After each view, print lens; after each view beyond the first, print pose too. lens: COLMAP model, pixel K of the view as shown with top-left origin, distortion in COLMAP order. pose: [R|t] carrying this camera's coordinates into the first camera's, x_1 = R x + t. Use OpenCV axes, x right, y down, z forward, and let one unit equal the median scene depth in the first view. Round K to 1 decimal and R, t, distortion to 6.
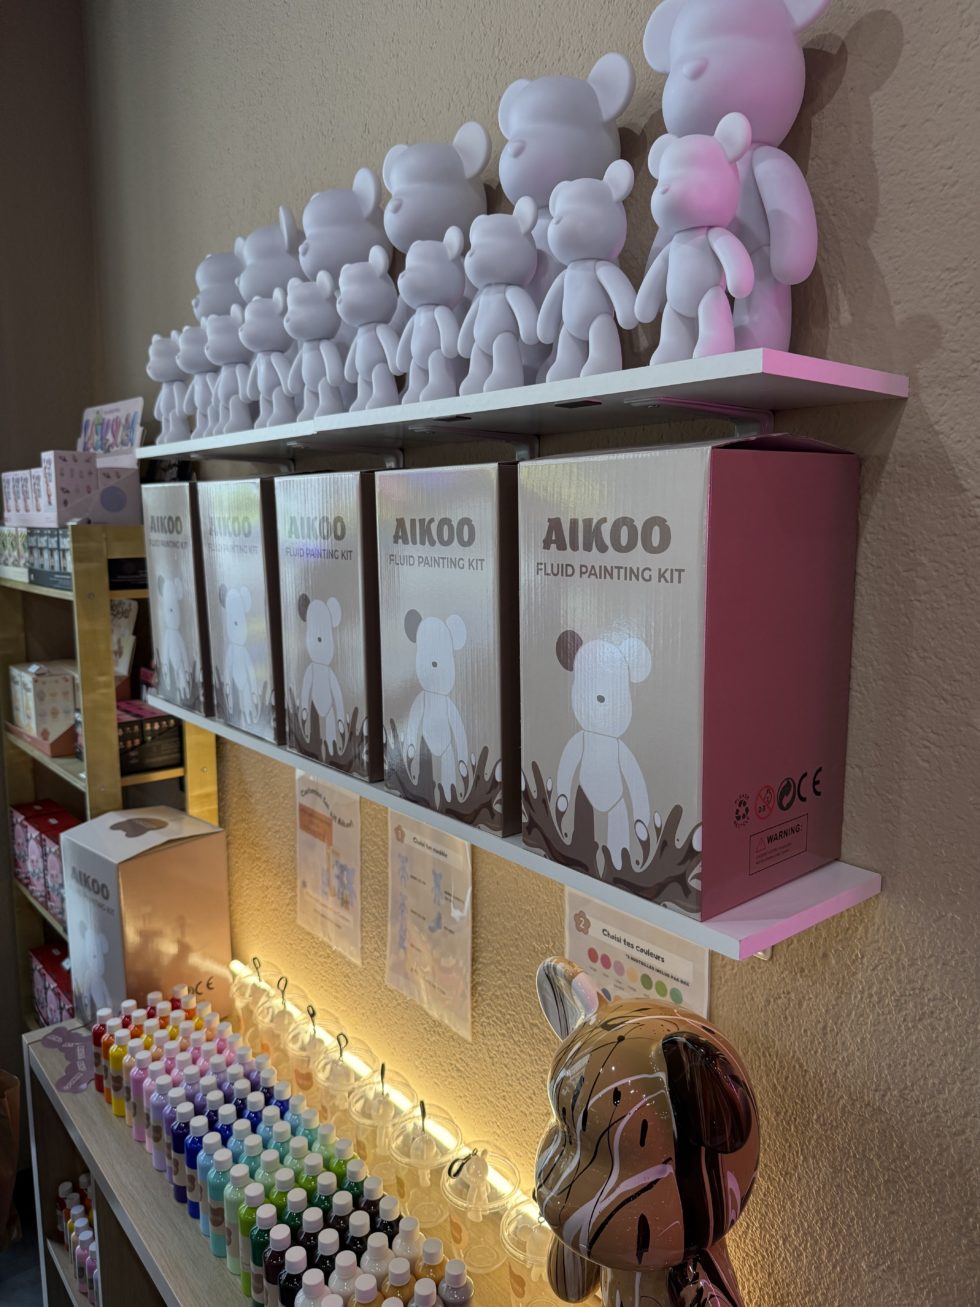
lens RADIAL K [[919.7, 0, 489.4], [0, 919.7, 654.3], [0, 0, 1]] dist [0.003968, 0.000985]
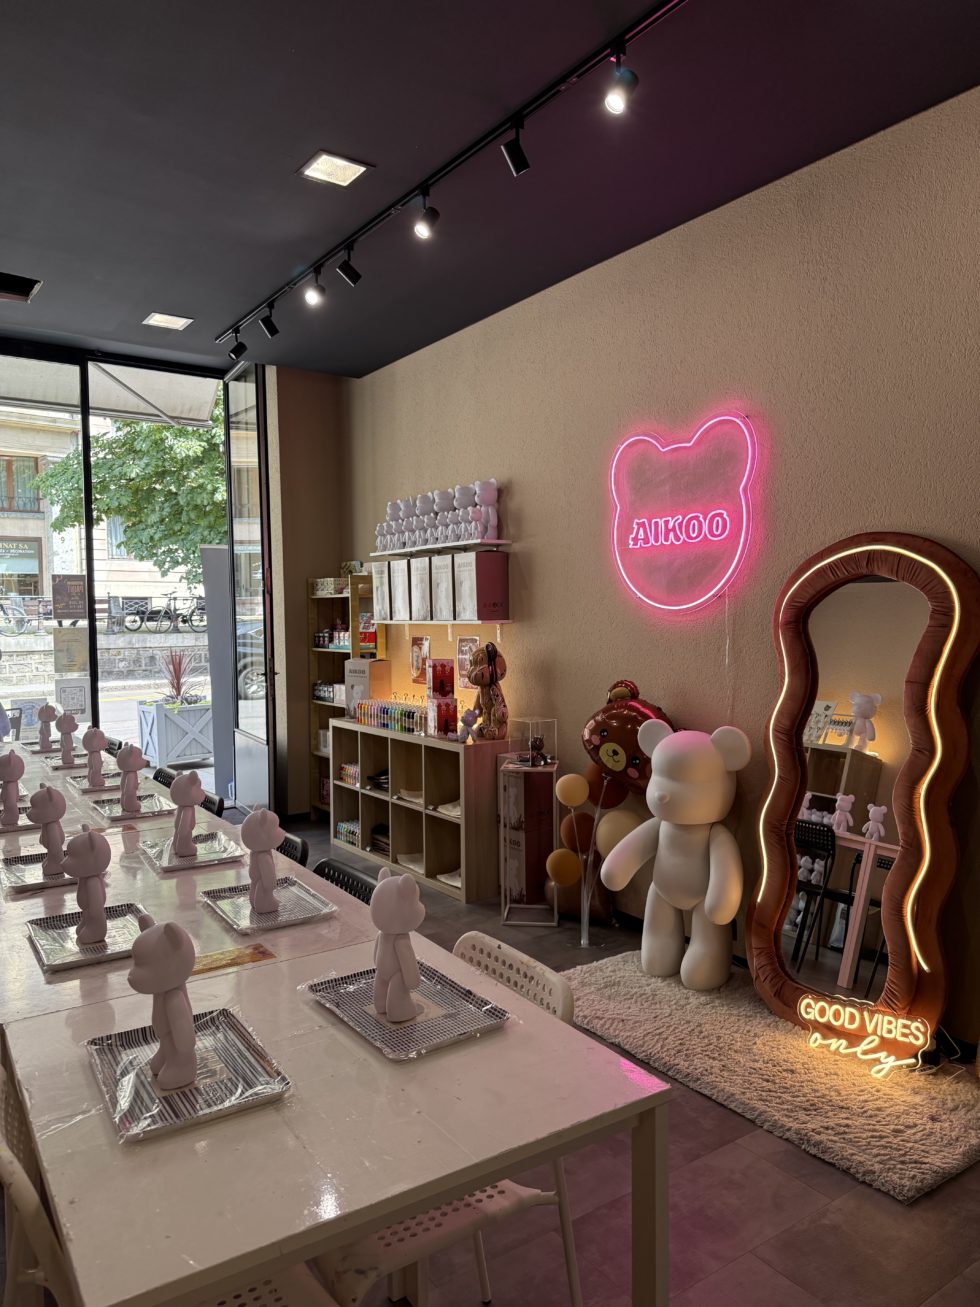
lens RADIAL K [[921.5, 0, 489.4], [0, 921.5, 654.5], [0, 0, 1]] dist [-0.000393, -0.000003]
pose [[0.996573, -0.012800, -0.081722, 0.546625], [0.004420, 0.994784, -0.101908, 0.775830], [0.082600, 0.101198, 0.991431, -3.590514]]
